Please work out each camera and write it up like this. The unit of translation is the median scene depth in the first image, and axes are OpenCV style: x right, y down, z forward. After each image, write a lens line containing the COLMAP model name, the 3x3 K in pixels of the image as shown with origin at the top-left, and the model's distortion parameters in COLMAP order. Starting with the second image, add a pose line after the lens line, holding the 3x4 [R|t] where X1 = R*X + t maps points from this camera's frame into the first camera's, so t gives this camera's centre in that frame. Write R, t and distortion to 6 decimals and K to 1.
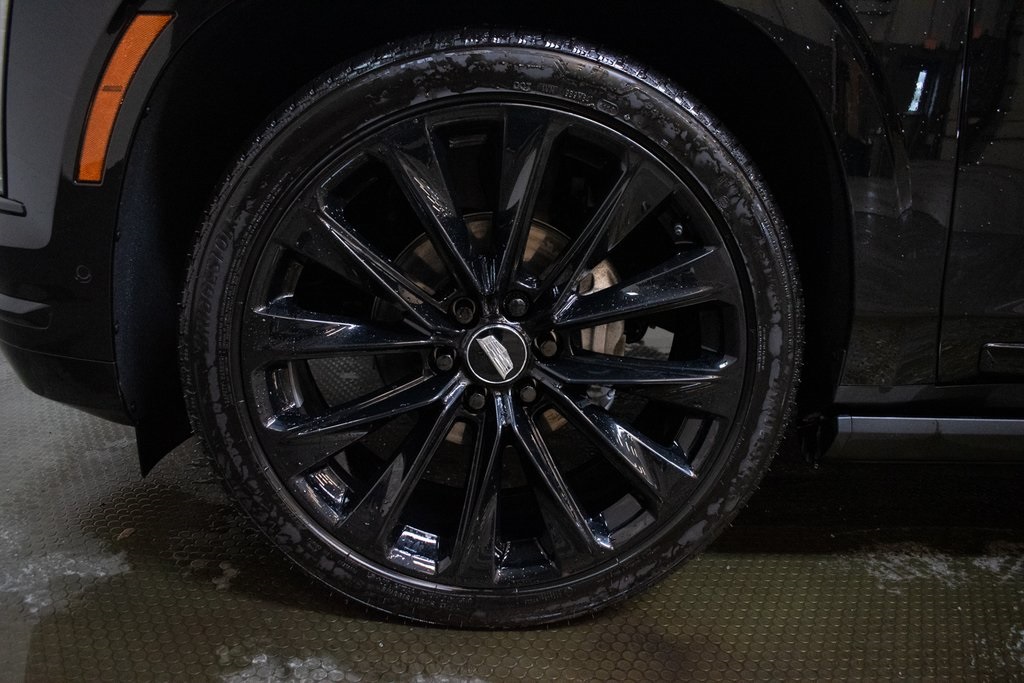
lens RADIAL K [[786.2, 0, 512.0], [0, 786.2, 341.5], [0, 0, 1]] dist [-0.103013, 0.016824]
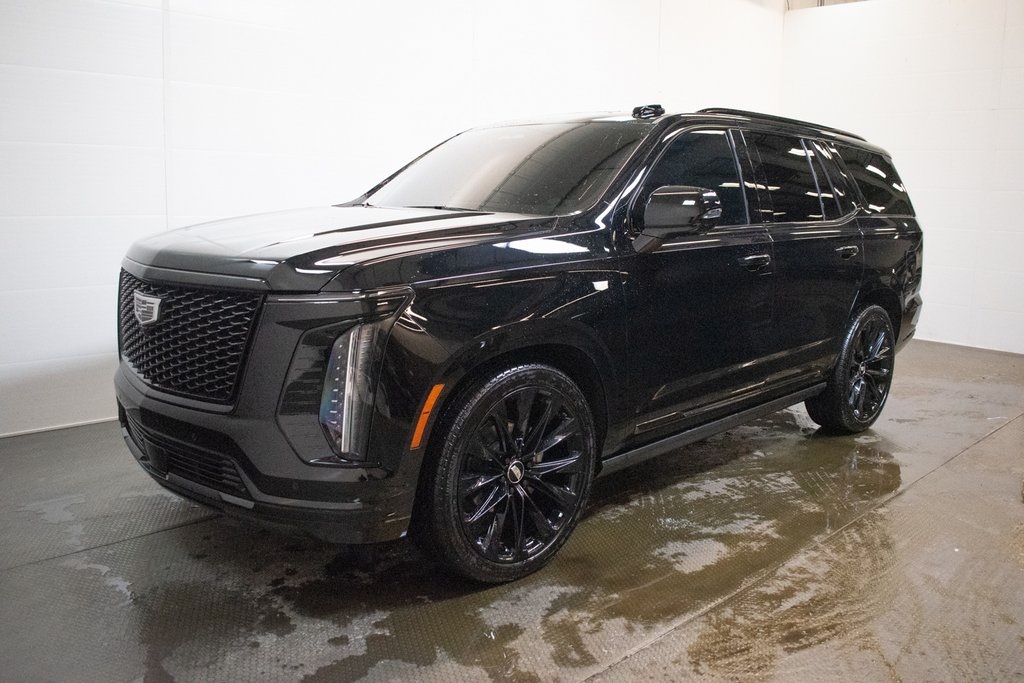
lens RADIAL K [[786.2, 0, 512.0], [0, 786.2, 341.5], [0, 0, 1]] dist [-0.103013, 0.016824]
pose [[0.744942, -0.153476, 0.649235, -1.702581], [0.220880, 0.975031, -0.022949, -0.358490], [-0.629502, 0.160498, 0.760241, -1.115293]]
